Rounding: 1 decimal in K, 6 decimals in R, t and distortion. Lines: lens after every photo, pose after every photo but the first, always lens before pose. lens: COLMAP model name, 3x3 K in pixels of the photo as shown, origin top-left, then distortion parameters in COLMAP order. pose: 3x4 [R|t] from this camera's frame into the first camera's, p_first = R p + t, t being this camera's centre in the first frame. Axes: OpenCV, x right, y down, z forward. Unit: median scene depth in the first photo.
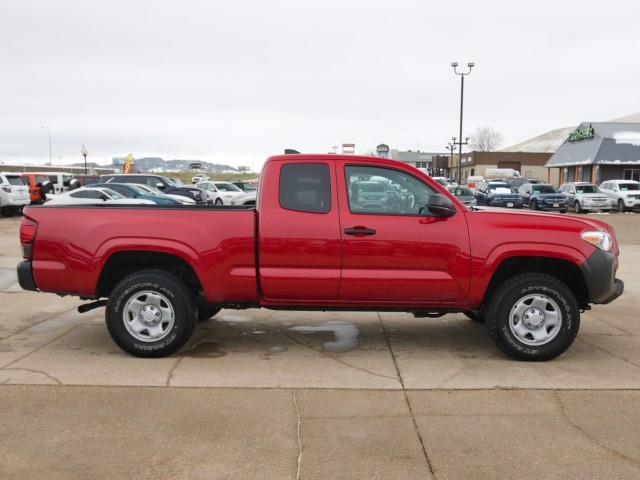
lens RADIAL K [[684.0, 0, 325.5], [0, 684.0, 242.0], [0, 0, 1]] dist [-0.021791, 0.000000]
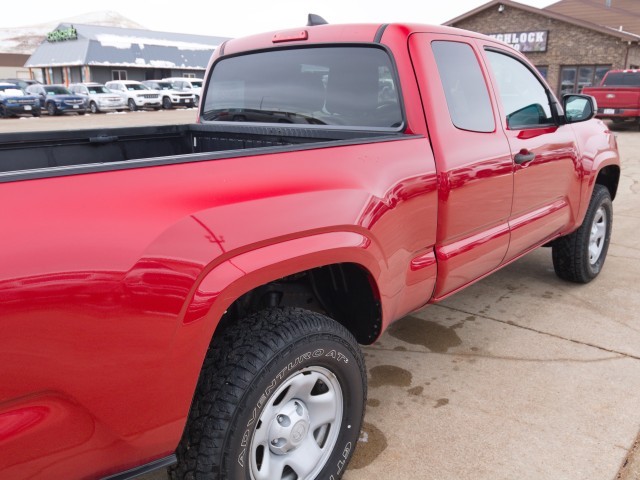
lens RADIAL K [[557.8, 0, 323.2], [0, 557.8, 239.0], [0, 0, 1]] dist [0.033343, -0.034848]
pose [[0.623680, -0.214733, 0.751607, -0.104216], [0.073844, 0.973413, 0.216828, -0.015656], [-0.778184, -0.079730, 0.622955, 0.175172]]
